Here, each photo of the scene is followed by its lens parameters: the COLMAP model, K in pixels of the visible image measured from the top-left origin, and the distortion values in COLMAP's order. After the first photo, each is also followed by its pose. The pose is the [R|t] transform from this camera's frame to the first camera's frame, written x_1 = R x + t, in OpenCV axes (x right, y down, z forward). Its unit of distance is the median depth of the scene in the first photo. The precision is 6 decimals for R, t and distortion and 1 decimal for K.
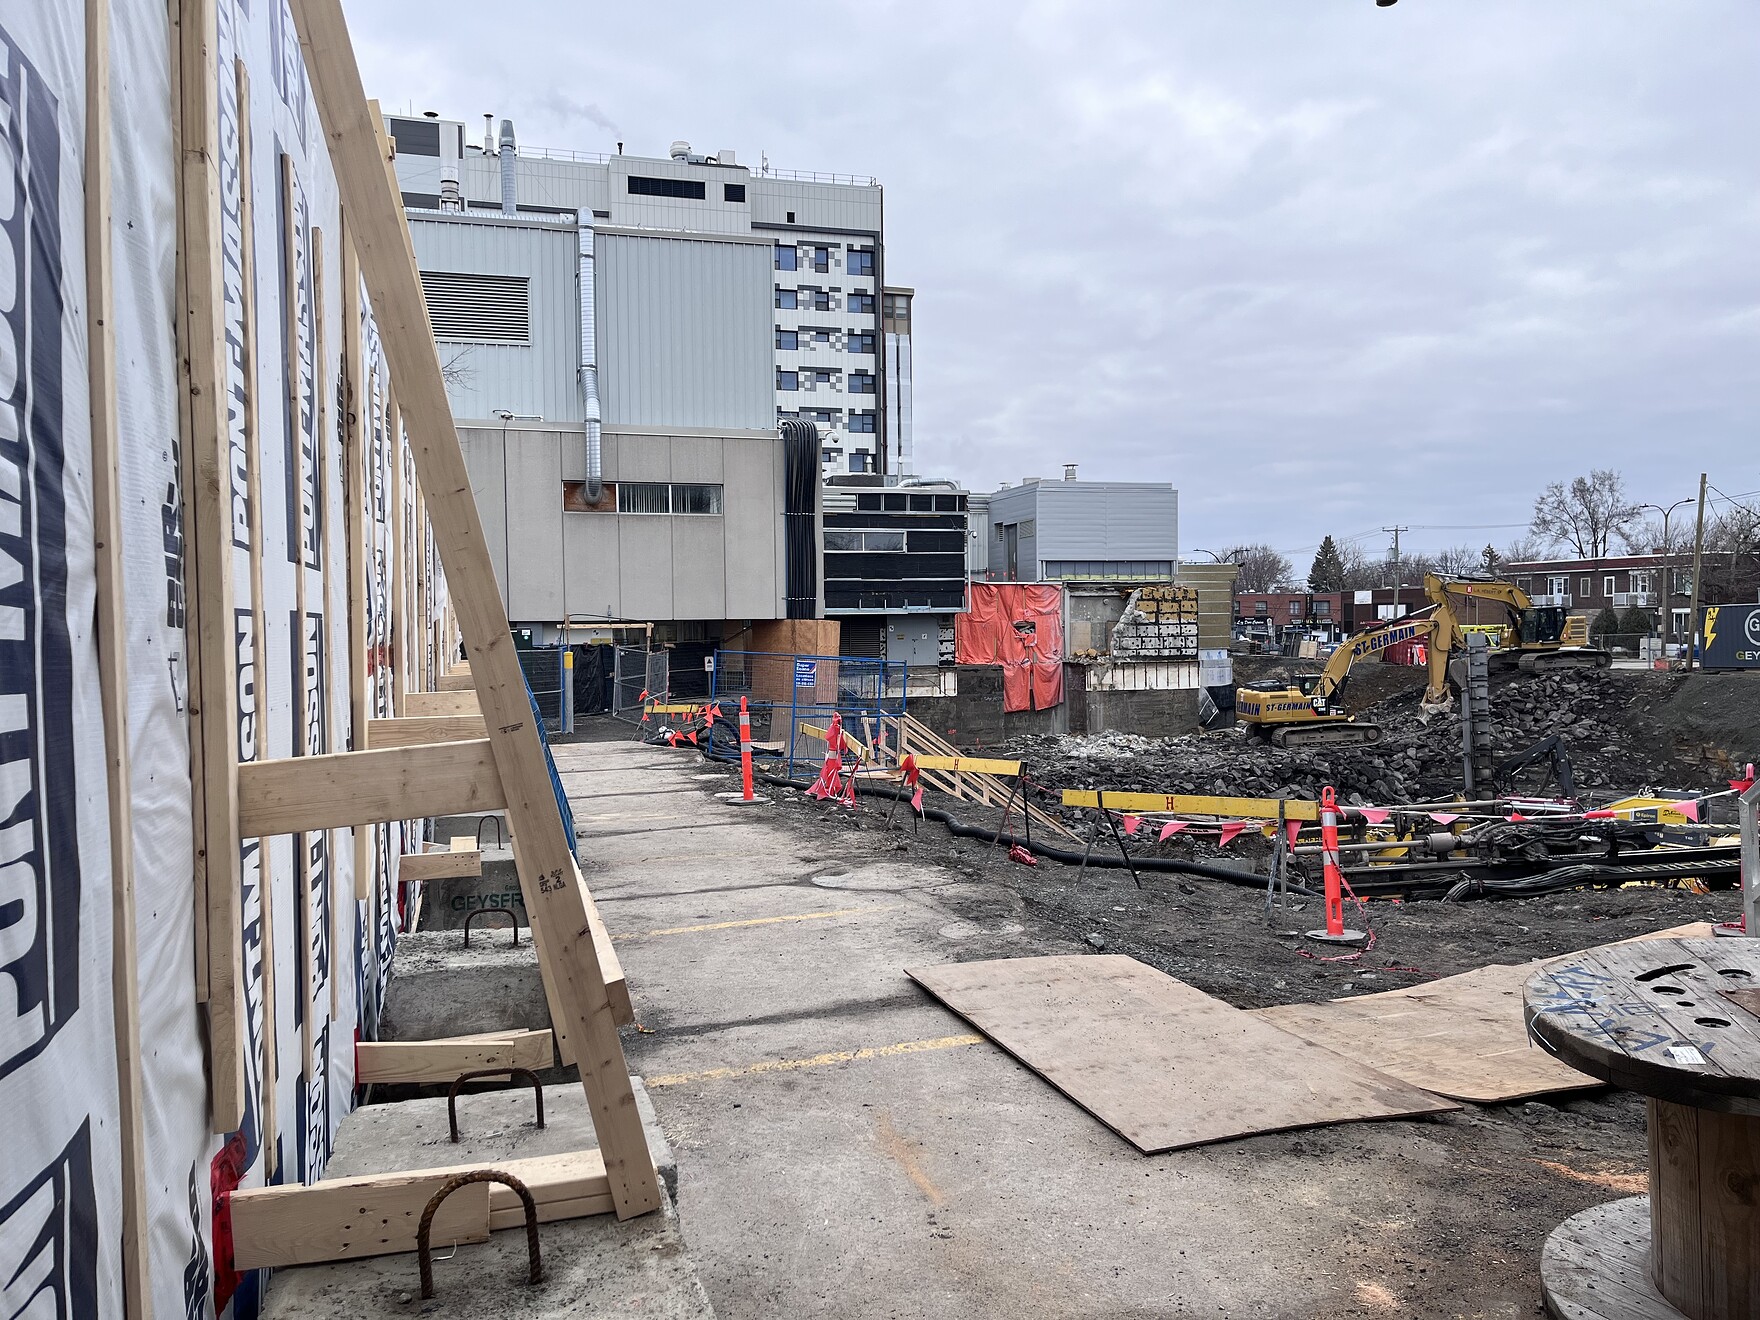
lens RADIAL K [[1325.2, 0, 875.8], [0, 1325.2, 662.1], [0, 0, 1]] dist [0.046629, -0.058157]
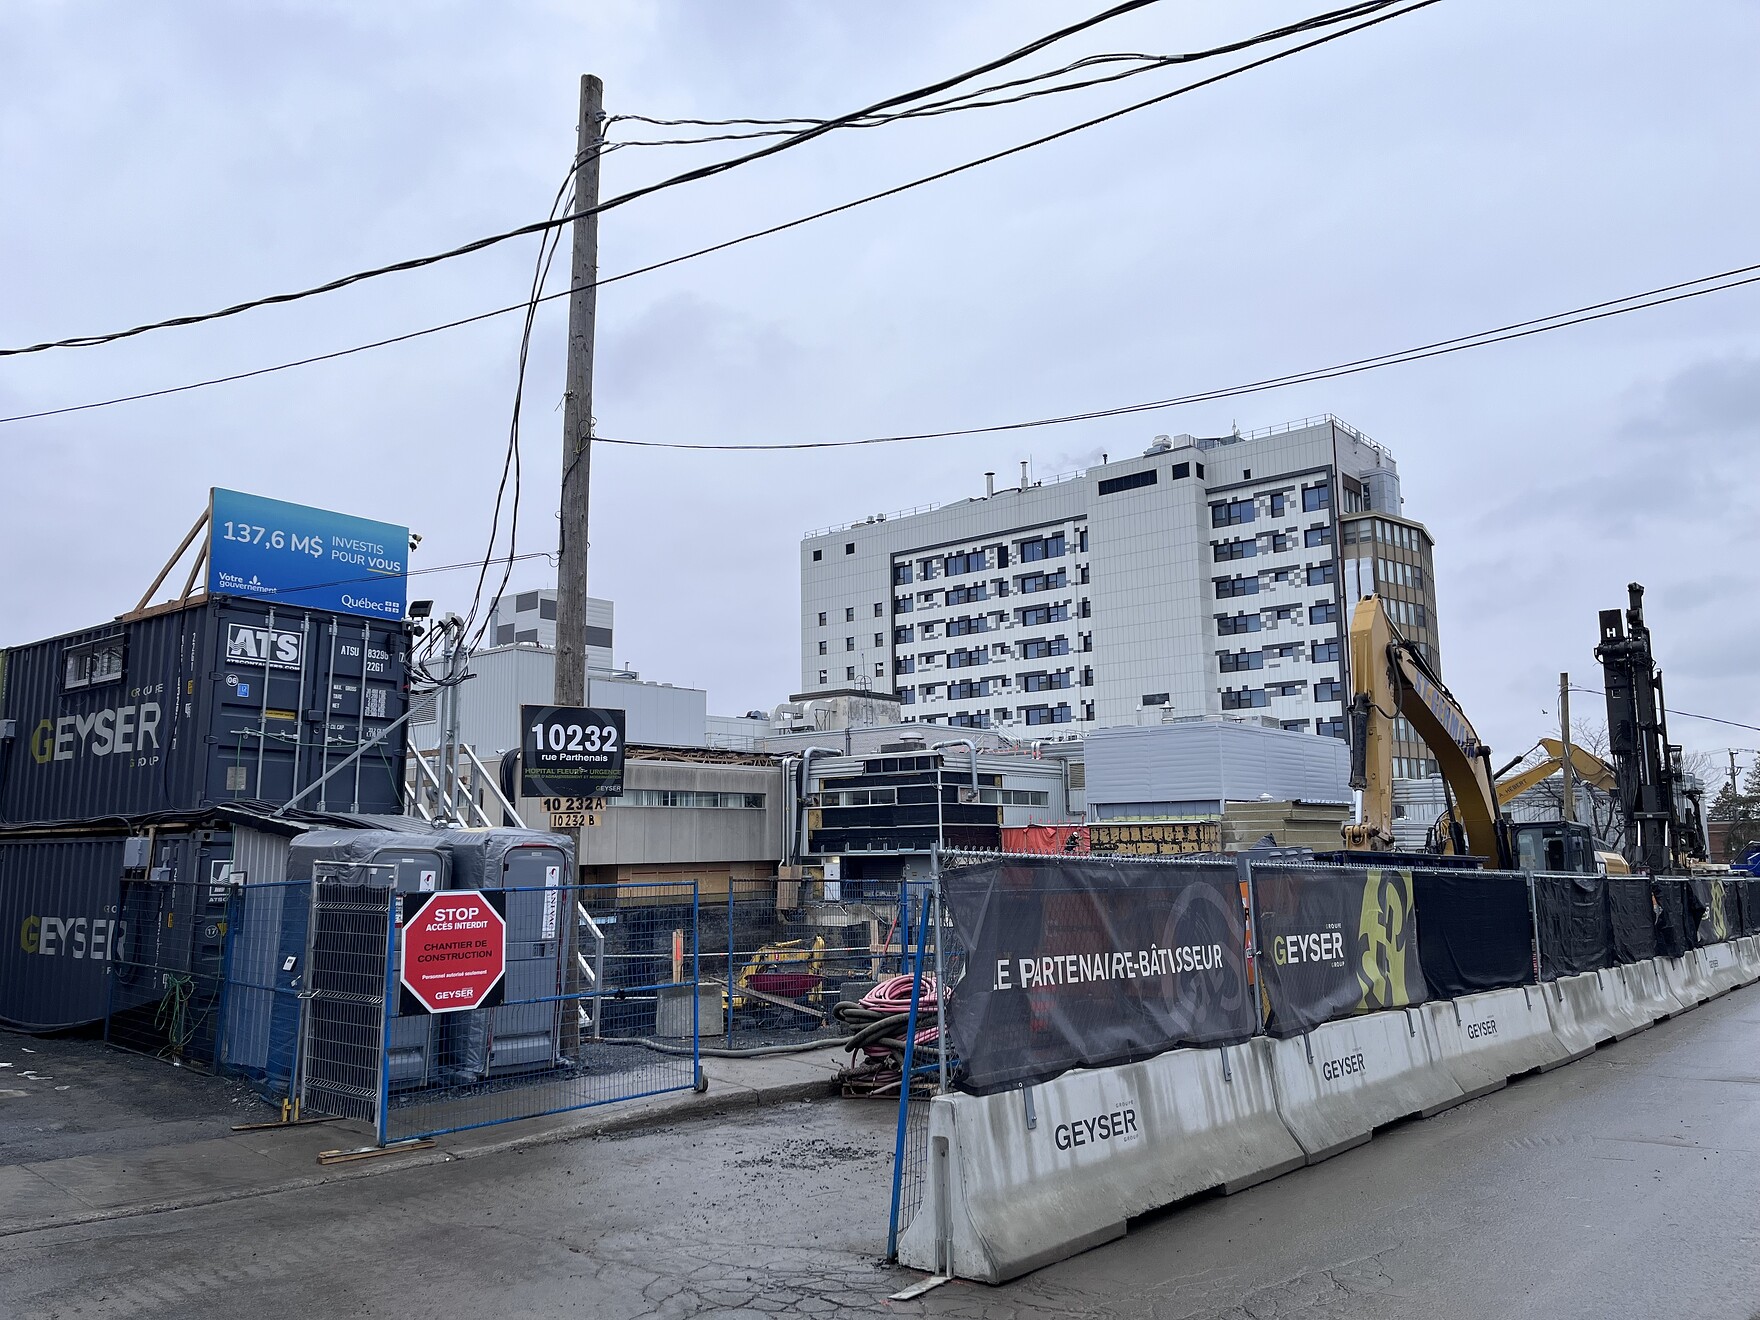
lens RADIAL K [[1325.2, 0, 878.2], [0, 1325.2, 655.0], [0, 0, 1]] dist [0.046629, -0.058157]
pose [[0.544706, -0.114957, -0.830711, 0.642055], [-0.022216, 0.988235, -0.151323, -0.020079], [0.838333, 0.100882, 0.535743, 0.185719]]
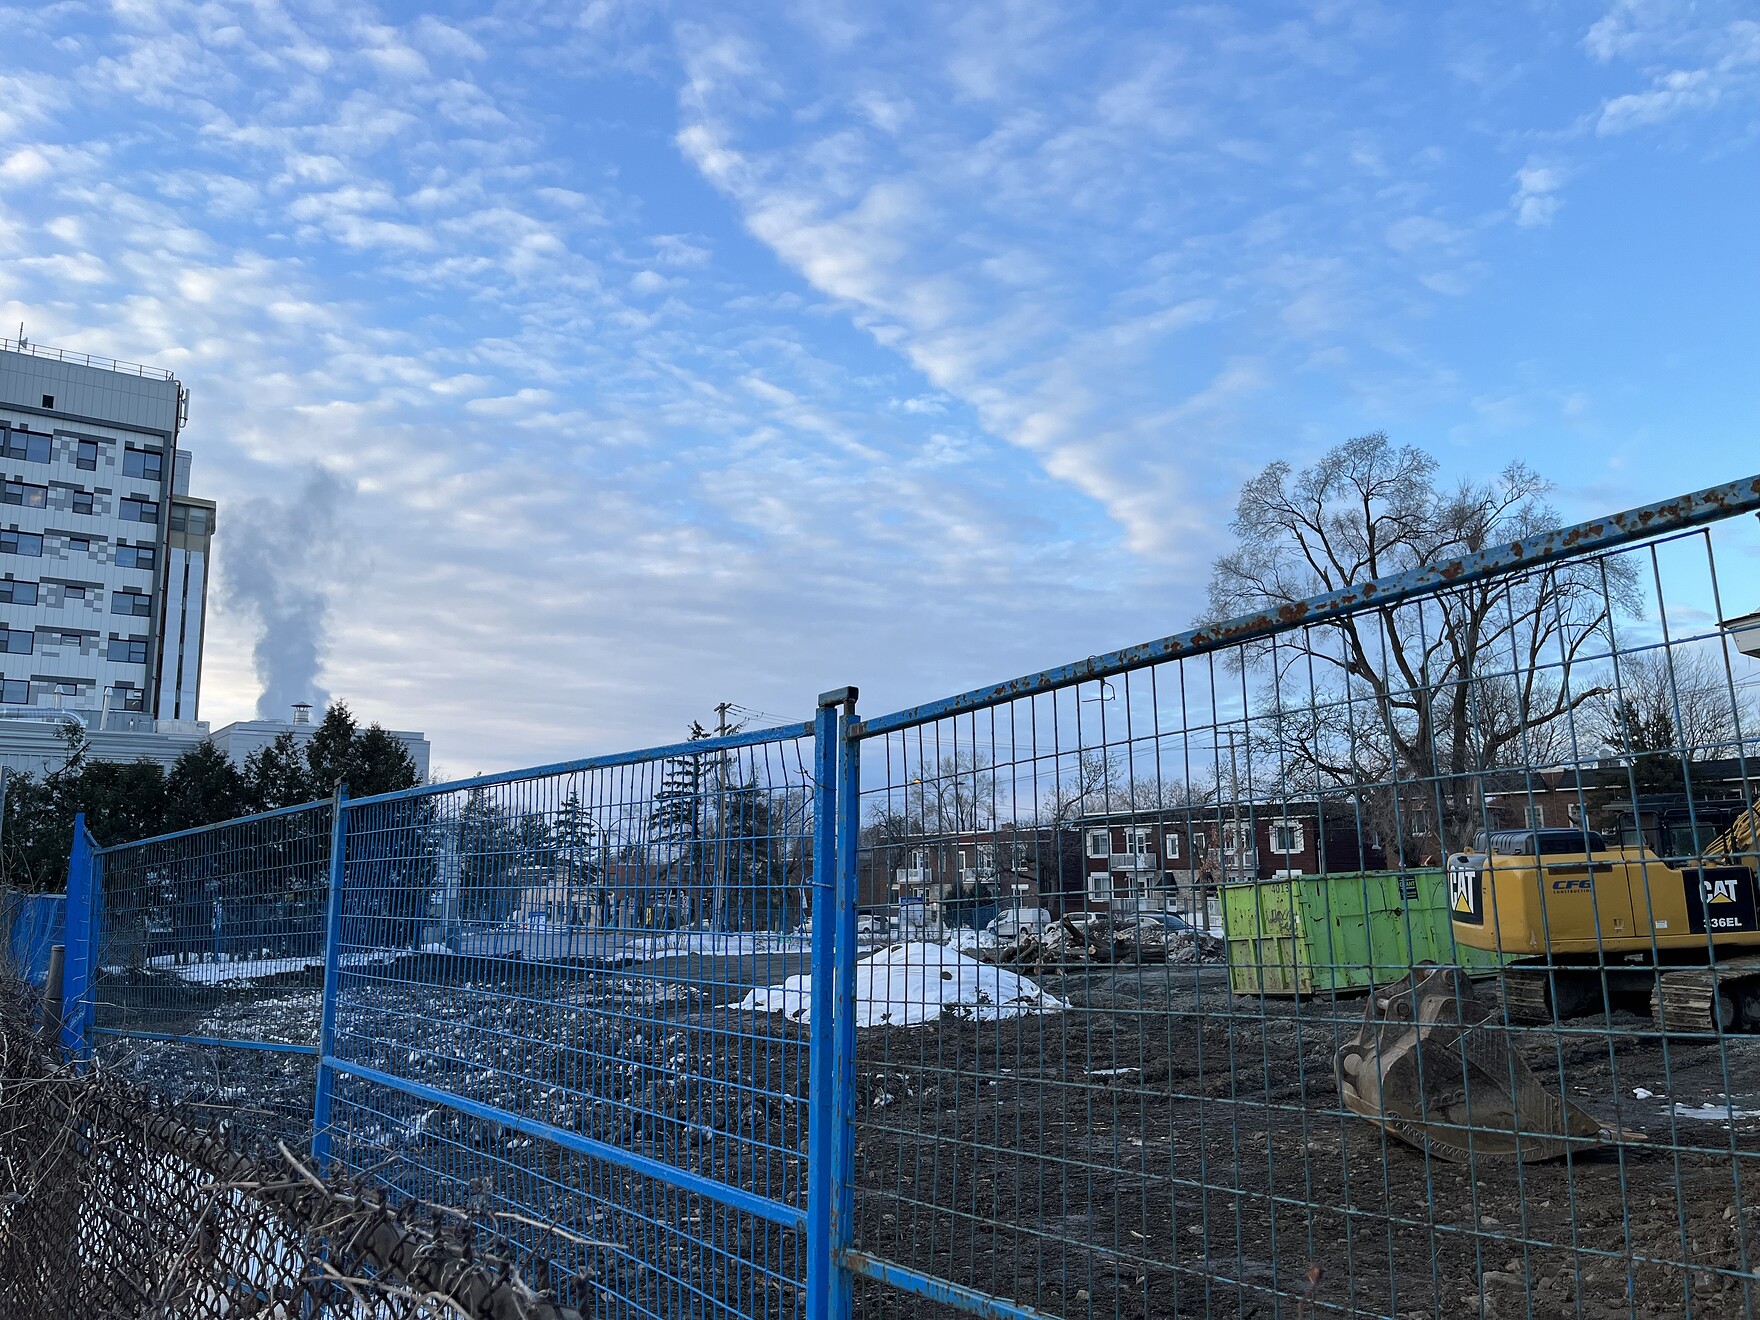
lens RADIAL K [[1325.2, 0, 877.1], [0, 1325.2, 678.3], [0, 0, 1]] dist [0.046629, -0.058157]
pose [[0.940861, 0.057381, 0.333897, 0.150758], [0.007716, 0.981668, -0.190444, -0.003968], [-0.338704, 0.181758, 0.923170, 0.091140]]
